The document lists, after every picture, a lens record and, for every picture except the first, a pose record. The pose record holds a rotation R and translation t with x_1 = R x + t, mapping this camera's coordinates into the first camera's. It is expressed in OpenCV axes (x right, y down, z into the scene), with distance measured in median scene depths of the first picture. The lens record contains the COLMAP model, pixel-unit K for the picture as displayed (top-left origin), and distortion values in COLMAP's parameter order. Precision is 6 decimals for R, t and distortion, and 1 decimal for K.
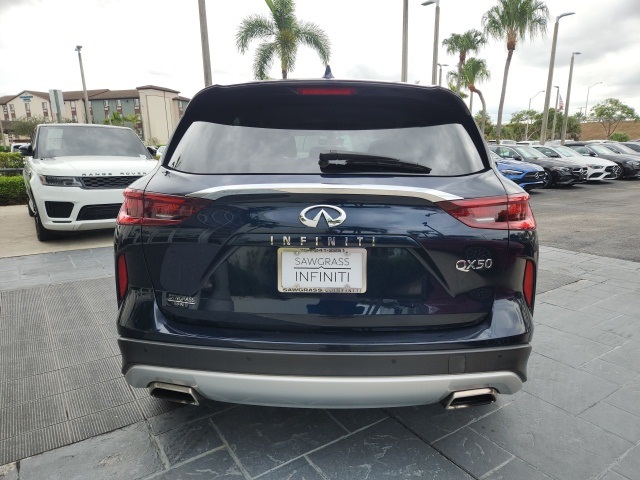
lens RADIAL K [[428.3, 0, 323.5], [0, 428.3, 242.1], [0, 0, 1]] dist [0.066193, -0.055500]
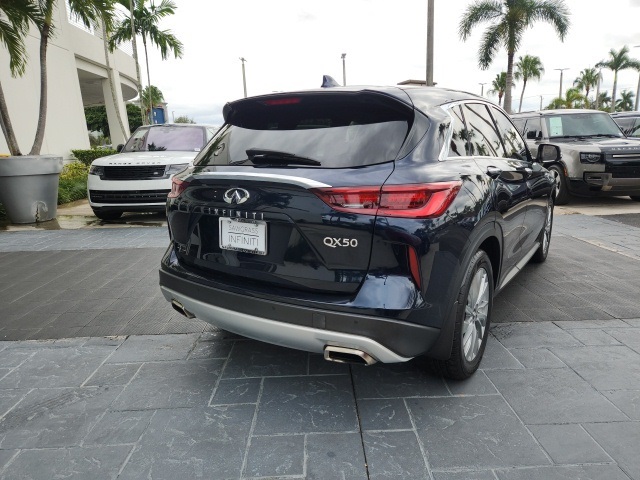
lens RADIAL K [[428.3, 0, 323.5], [0, 428.3, 242.1], [0, 0, 1]] dist [0.066193, -0.055500]
pose [[0.845418, 0.097100, -0.525204, 0.567580], [-0.085195, 0.995261, 0.046866, -0.000342], [0.527266, 0.005123, 0.849685, -0.022555]]
